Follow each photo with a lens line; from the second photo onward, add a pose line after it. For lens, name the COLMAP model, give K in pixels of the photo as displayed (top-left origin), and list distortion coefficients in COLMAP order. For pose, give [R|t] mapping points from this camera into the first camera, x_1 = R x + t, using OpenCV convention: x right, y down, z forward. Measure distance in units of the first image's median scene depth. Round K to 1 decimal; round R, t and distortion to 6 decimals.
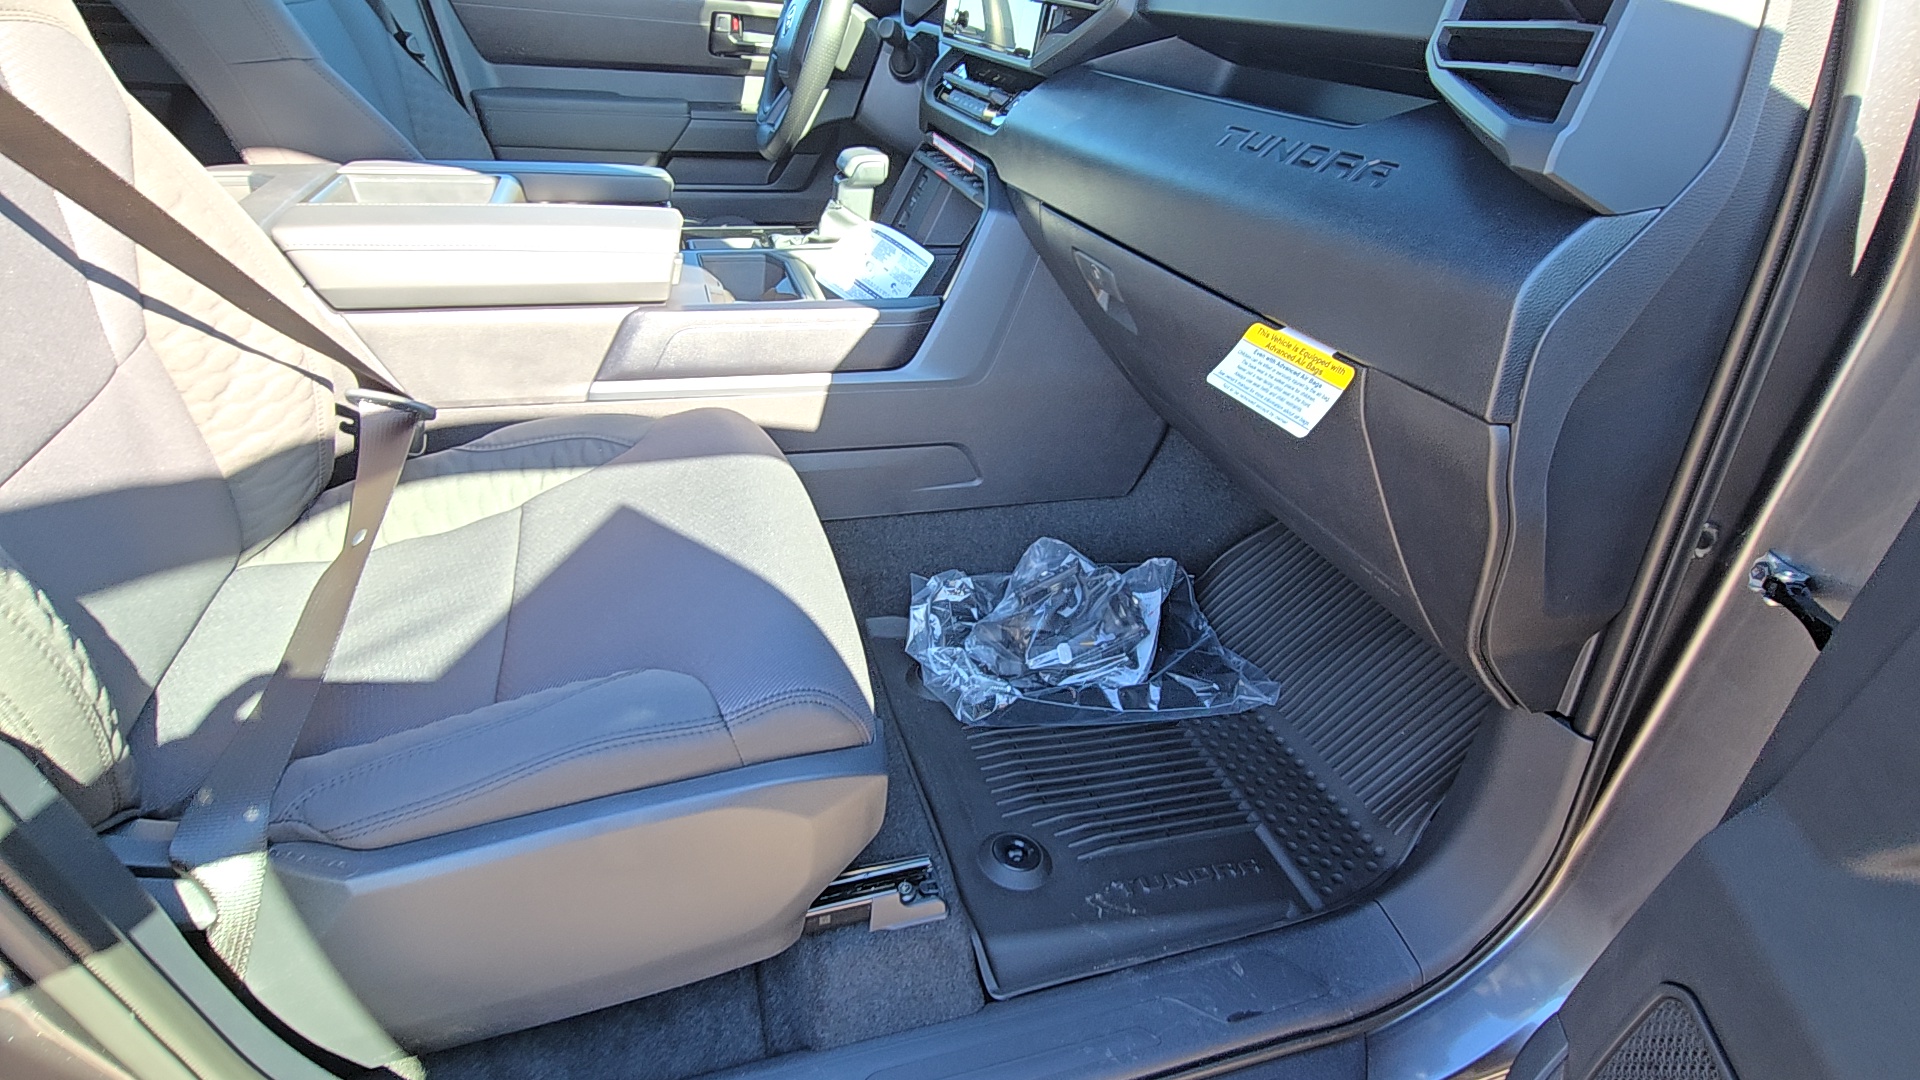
lens RADIAL K [[976.2, 0, 967.3], [0, 976.2, 542.9], [0, 0, 1]] dist [-0.000979, 0.000310]
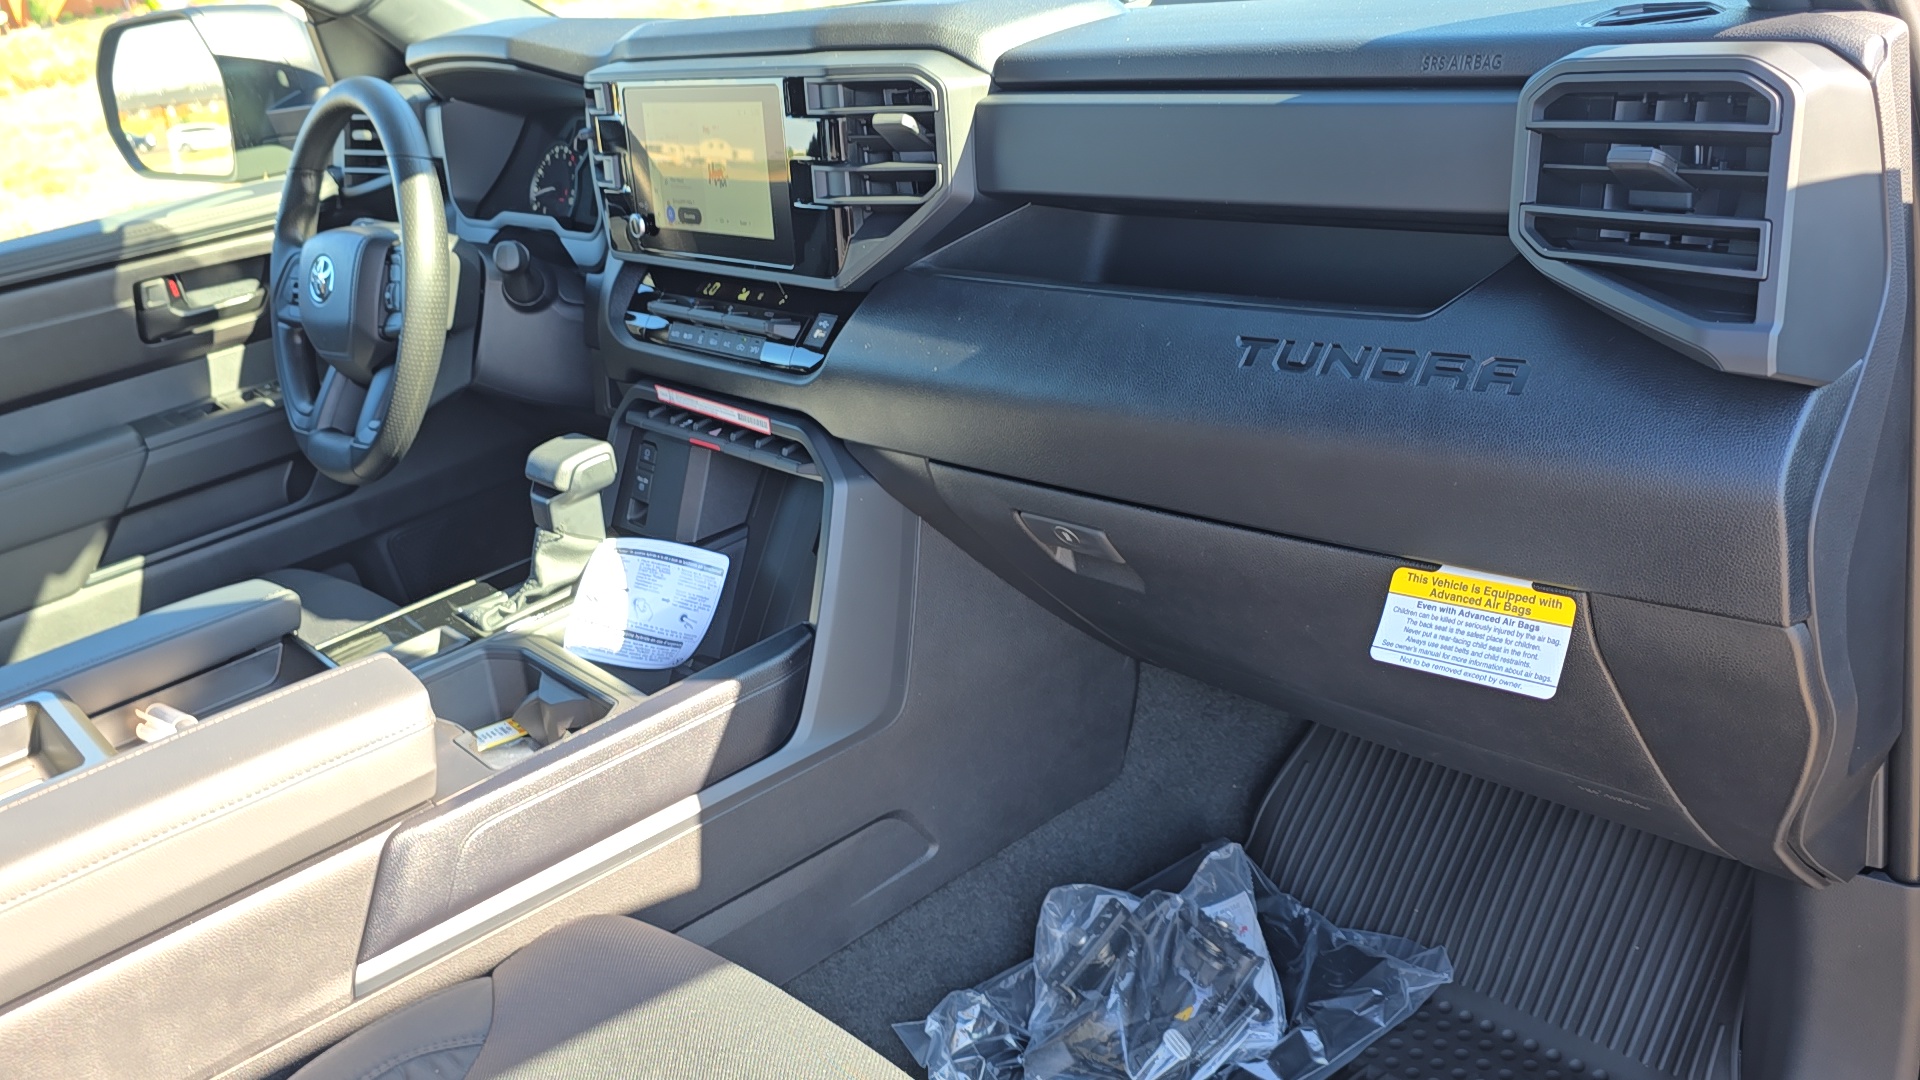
lens RADIAL K [[1594.9, 0, 976.1], [0, 1594.9, 536.9], [0, 0, 1]] dist [-0.022836, 0.033184]
pose [[0.891096, -0.348002, 0.291277, -0.219977], [0.388674, 0.916569, -0.093993, -0.156532], [-0.234265, 0.196968, 0.952010, -0.081100]]
